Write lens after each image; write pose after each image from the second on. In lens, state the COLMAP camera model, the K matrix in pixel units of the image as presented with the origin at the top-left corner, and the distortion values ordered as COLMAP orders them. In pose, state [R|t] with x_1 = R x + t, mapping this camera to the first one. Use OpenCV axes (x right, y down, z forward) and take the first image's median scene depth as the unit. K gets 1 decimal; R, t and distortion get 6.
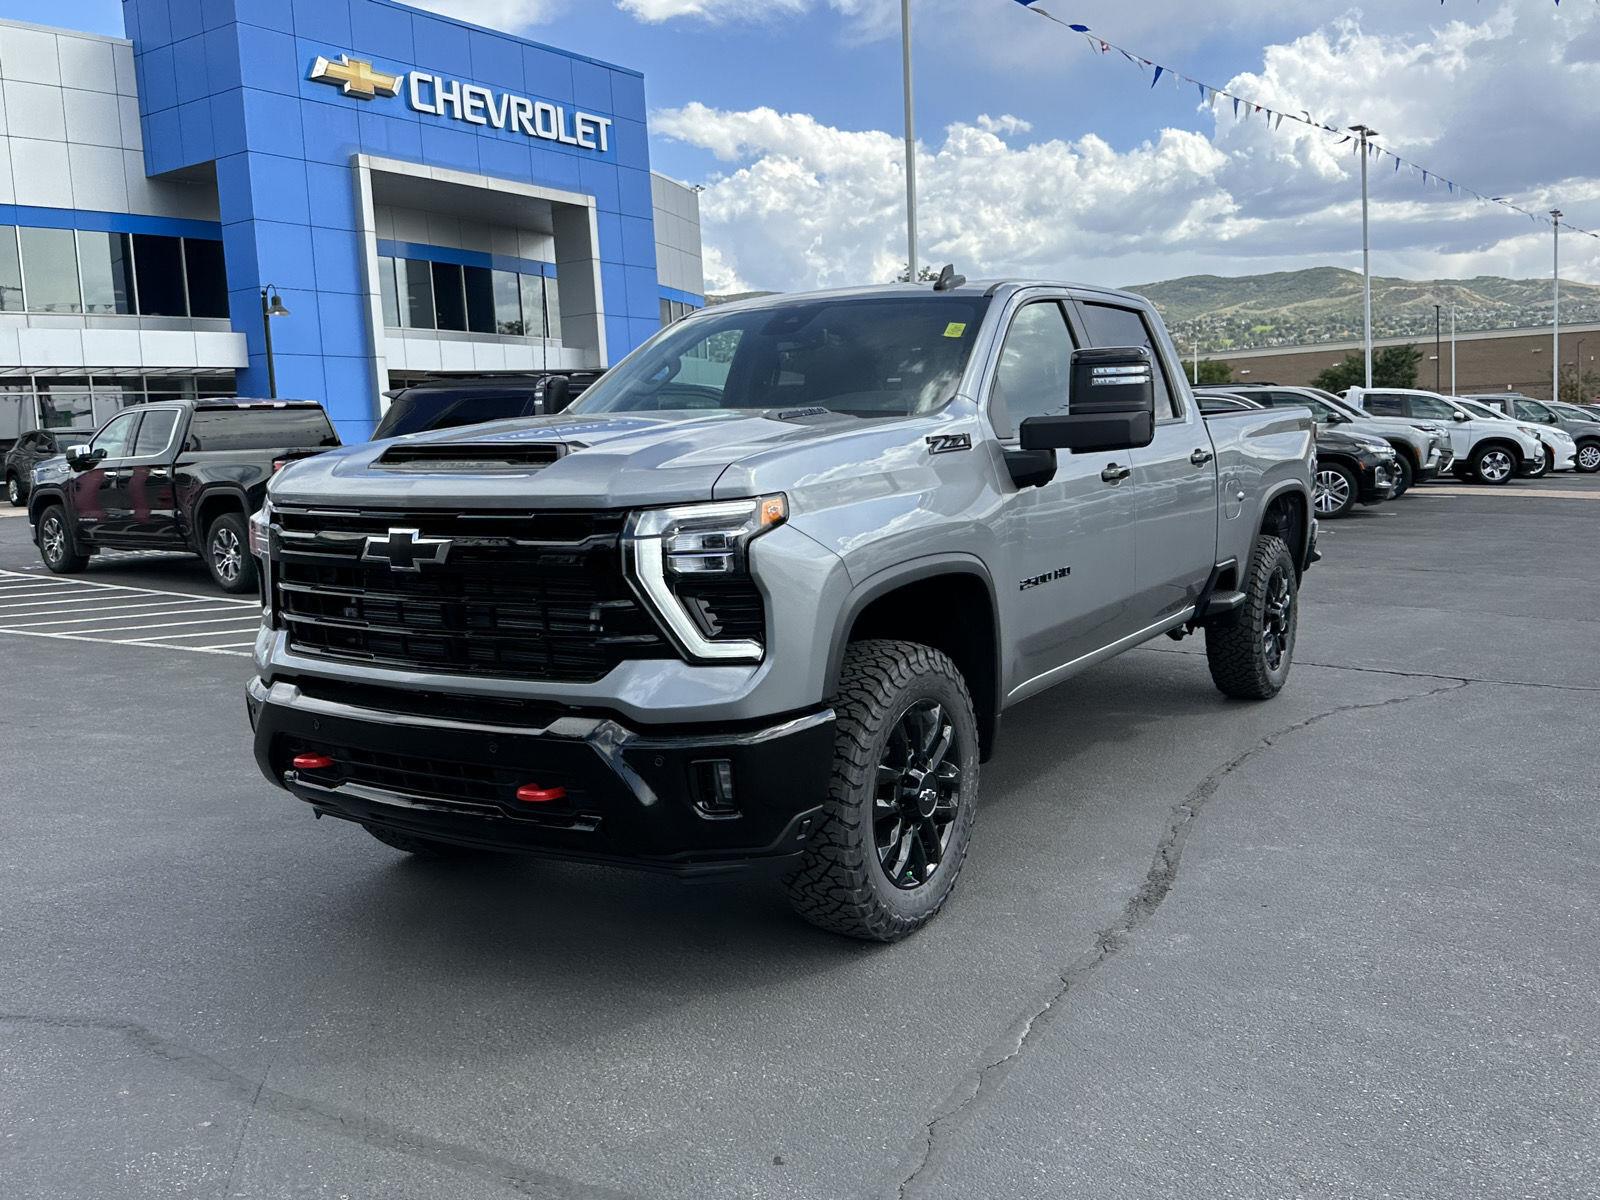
lens RADIAL K [[1428.5, 0, 805.7], [0, 1428.5, 605.0], [0, 0, 1]] dist [0.159995, -0.323993]
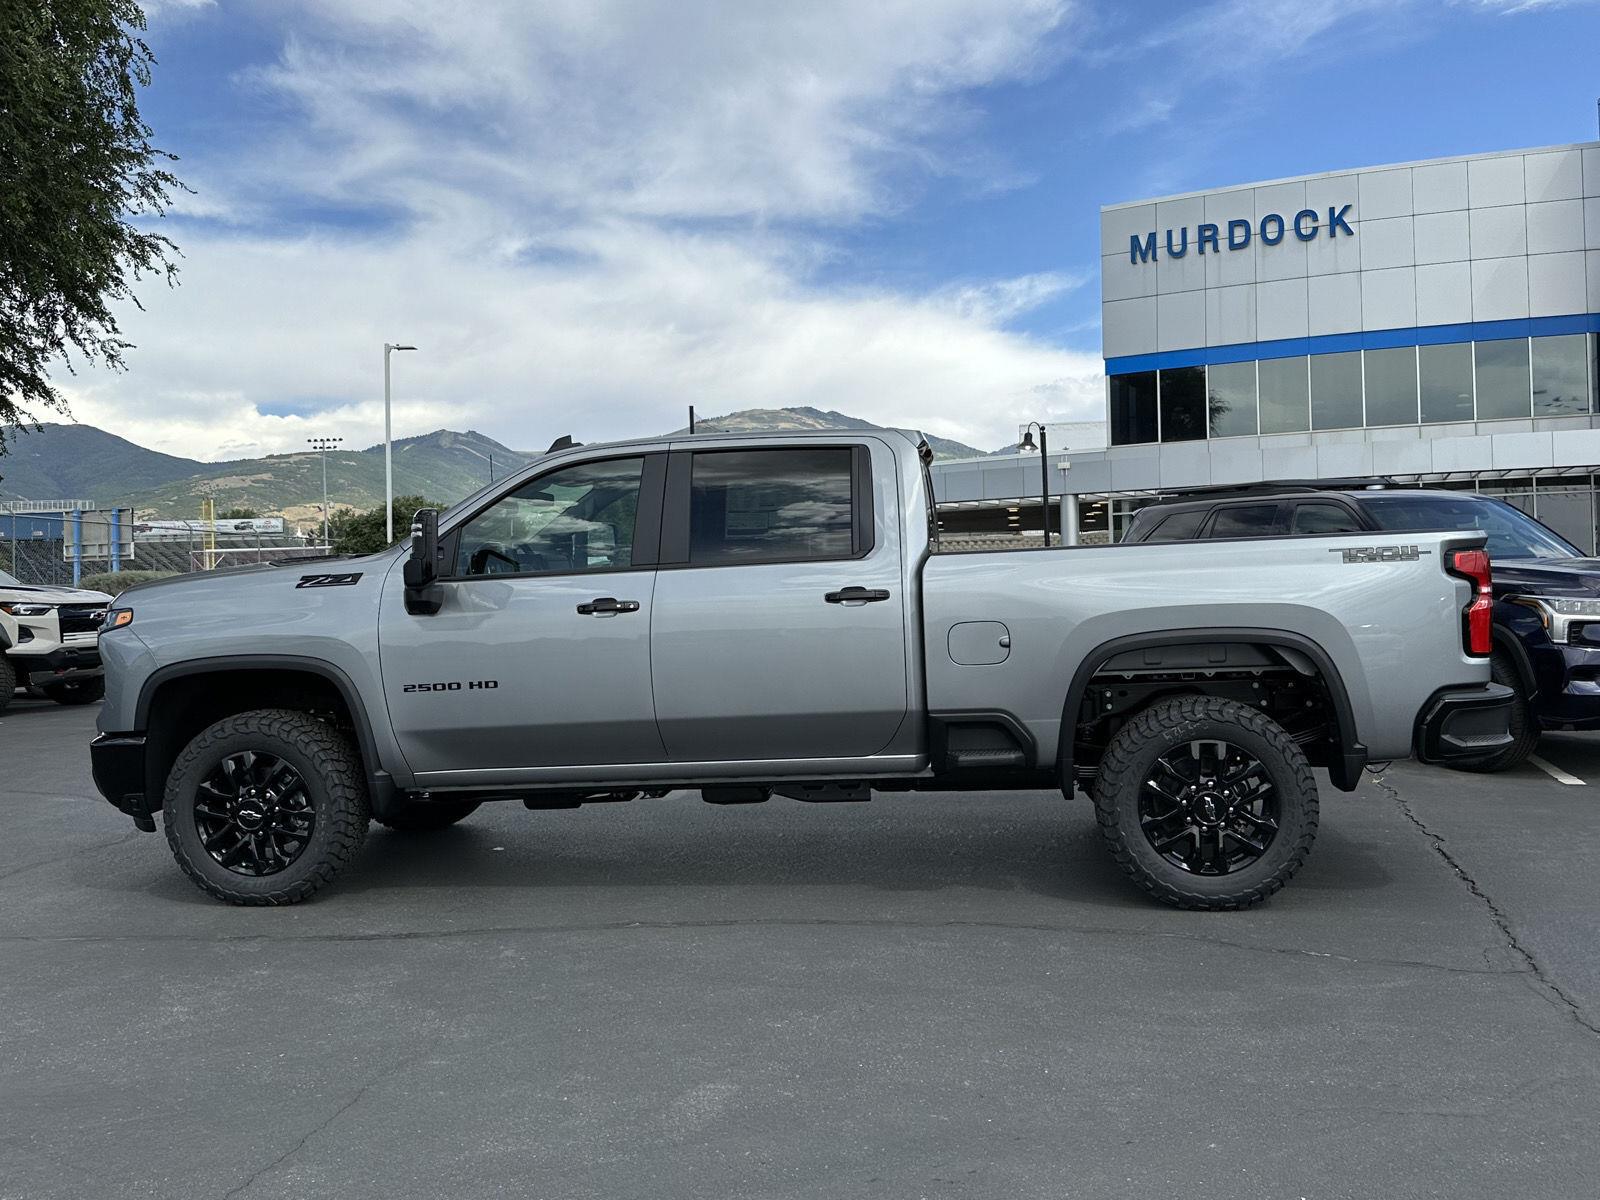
lens RADIAL K [[1427.1, 0, 806.2], [0, 1427.1, 598.3], [0, 0, 1]] dist [0.173290, -0.372544]
pose [[0.413641, 0.034639, -0.909781, 1.296703], [-0.094517, 0.995510, -0.005070, -0.106593], [0.905521, 0.088087, 0.415058, 0.668623]]
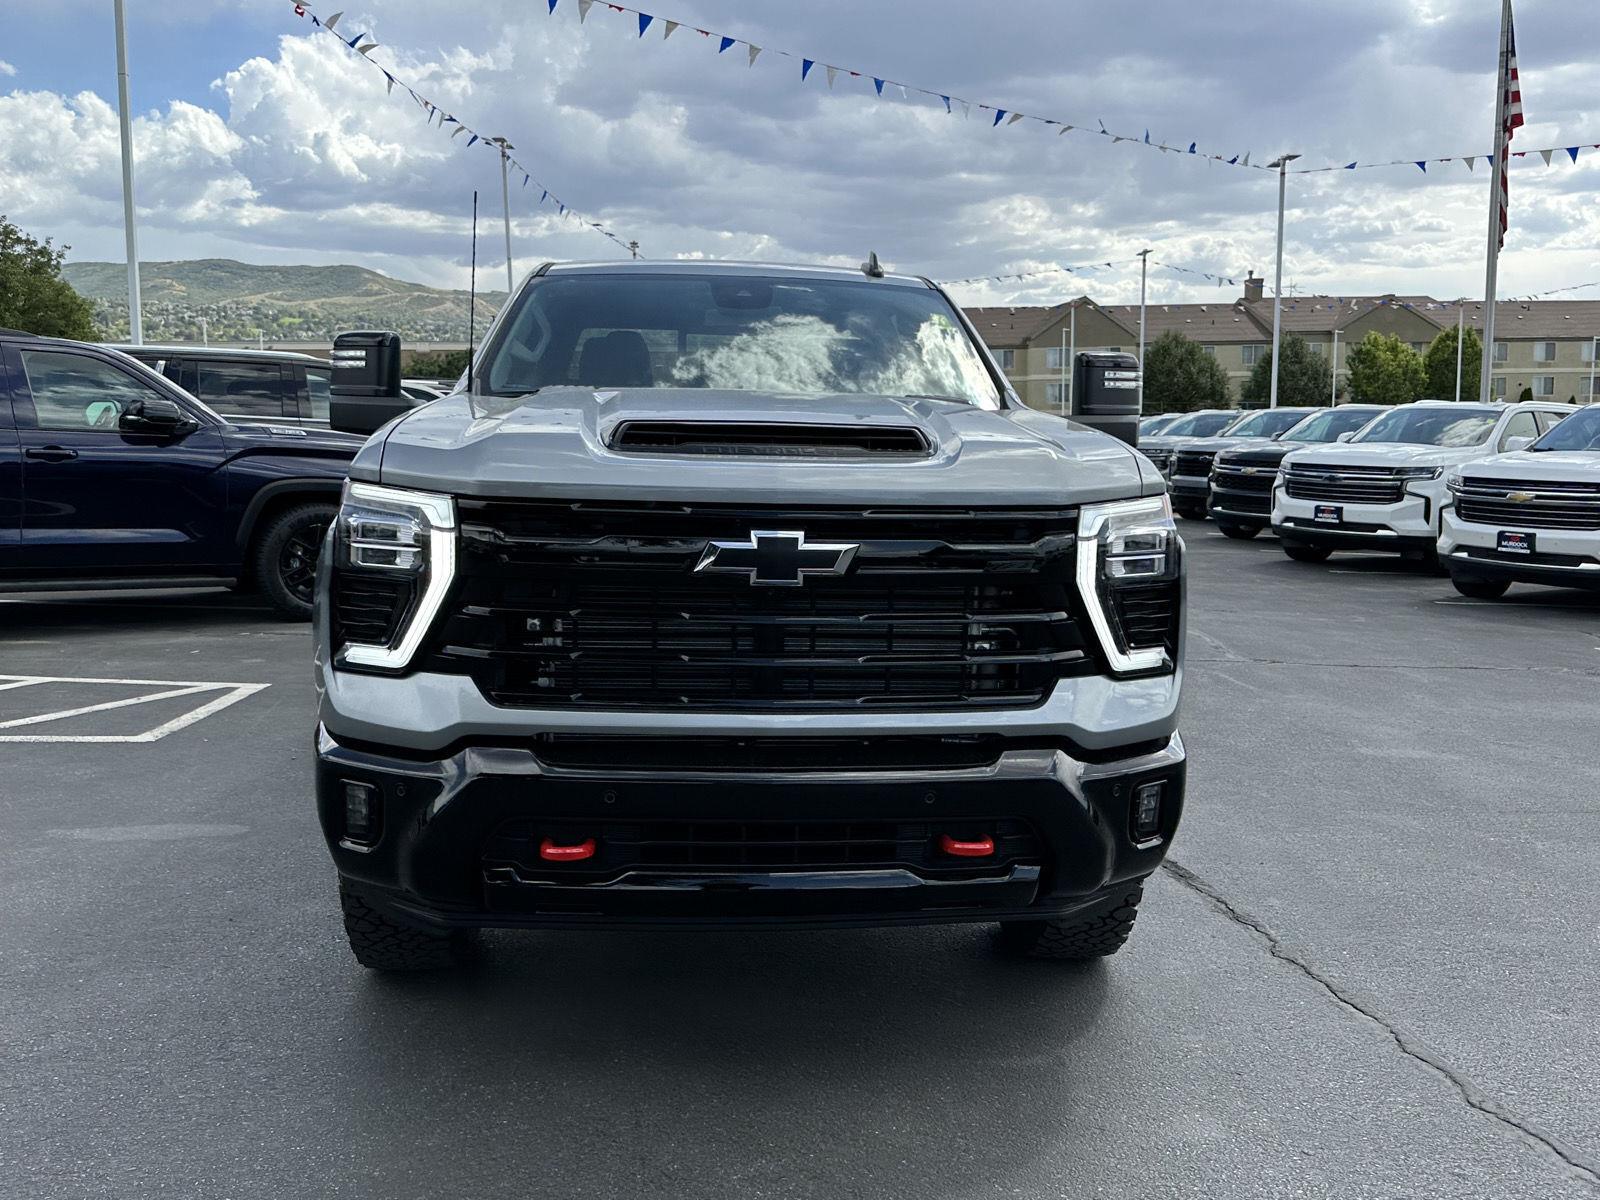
lens RADIAL K [[1428.7, 0, 809.9], [0, 1428.7, 589.8], [0, 0, 1]] dist [0.140900, -0.249009]
pose [[0.798349, -0.031011, 0.601396, -0.507551], [0.035064, 0.999373, 0.004986, -0.016959], [-0.601173, 0.017107, 0.798936, 0.256866]]
